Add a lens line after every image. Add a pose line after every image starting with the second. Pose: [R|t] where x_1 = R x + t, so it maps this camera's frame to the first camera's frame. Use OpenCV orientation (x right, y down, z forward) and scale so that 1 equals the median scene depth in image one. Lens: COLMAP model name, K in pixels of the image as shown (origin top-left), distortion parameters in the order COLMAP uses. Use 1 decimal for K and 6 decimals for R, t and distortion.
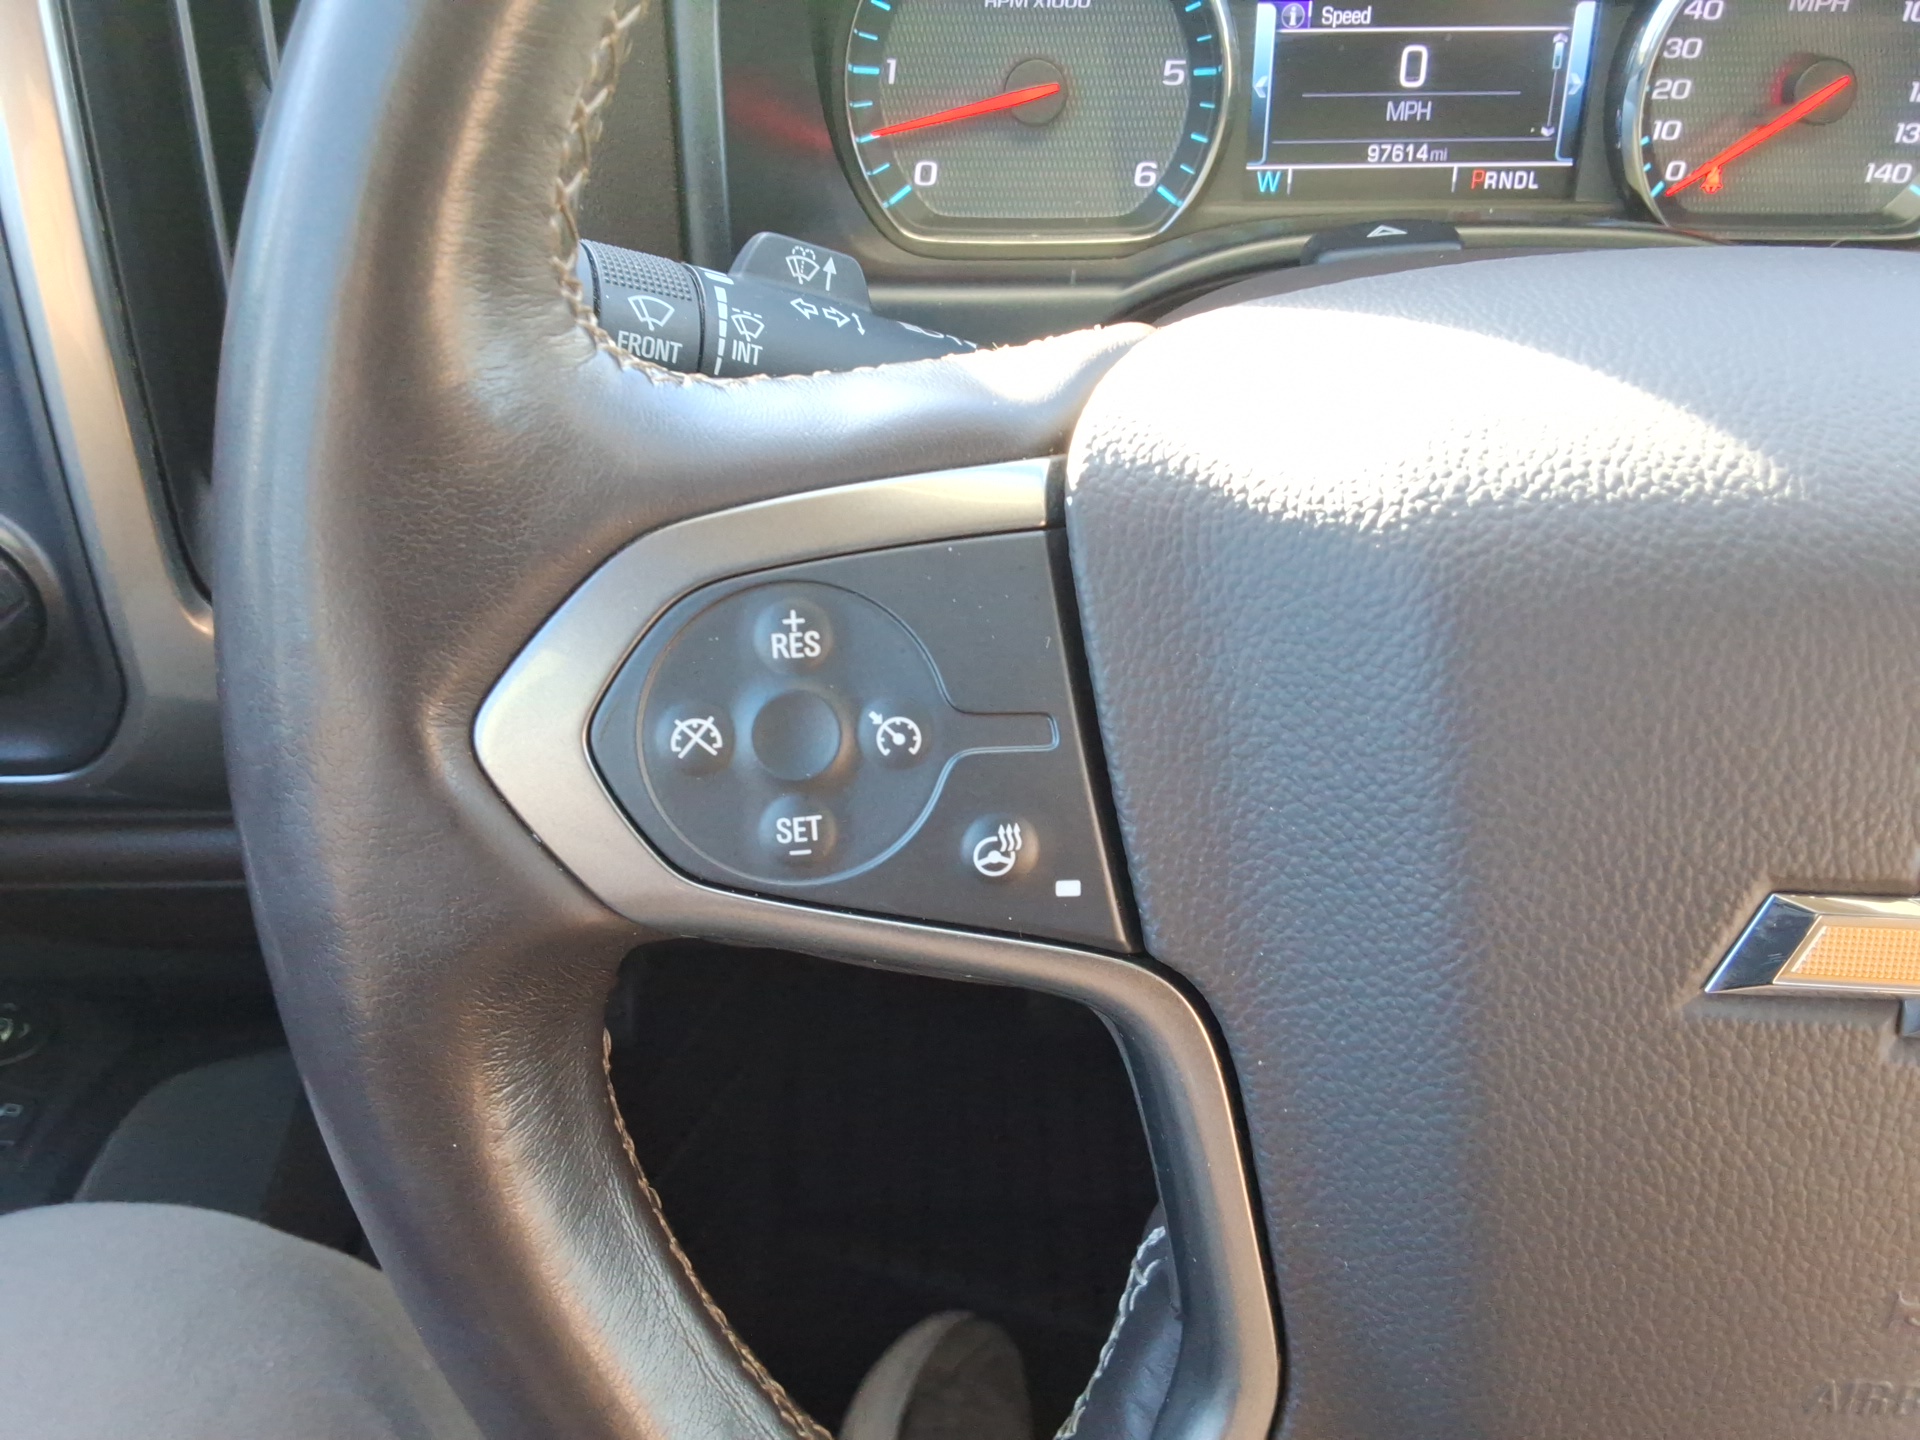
lens RADIAL K [[1536.3, 0, 951.9], [0, 1536.3, 715.5], [0, 0, 1]] dist [0.097889, -0.152892]
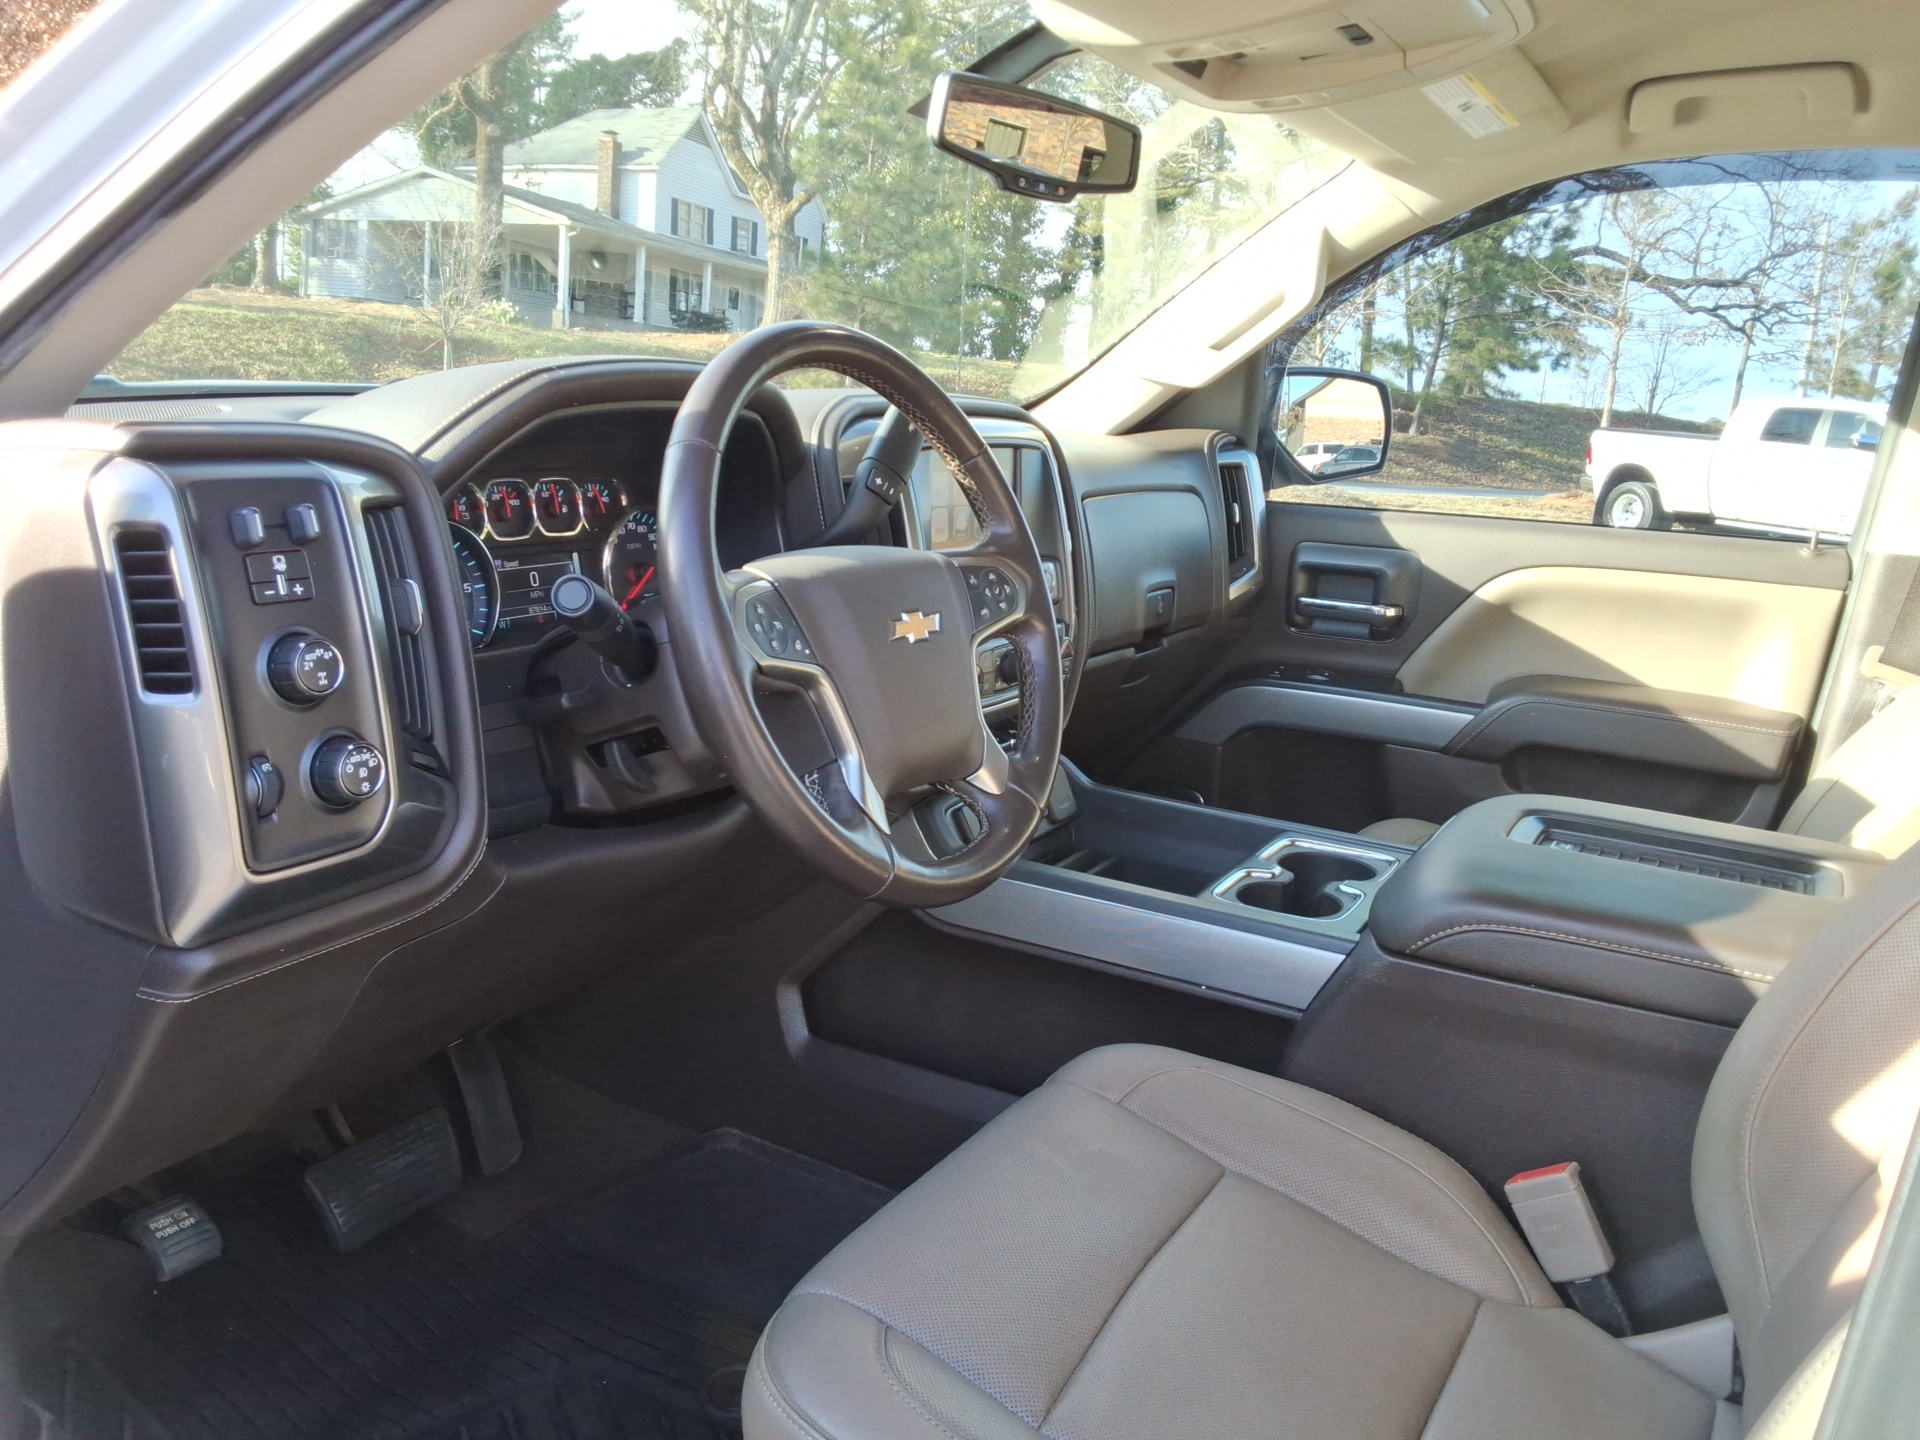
lens RADIAL K [[1536.3, 0, 978.5], [0, 1536.3, 690.8], [0, 0, 1]] dist [0.097889, -0.152892]
pose [[0.471750, -0.143265, 0.870016, -1.716771], [0.499843, 0.856300, -0.130024, 0.487737], [-0.726367, 0.496211, 0.475570, -0.744764]]
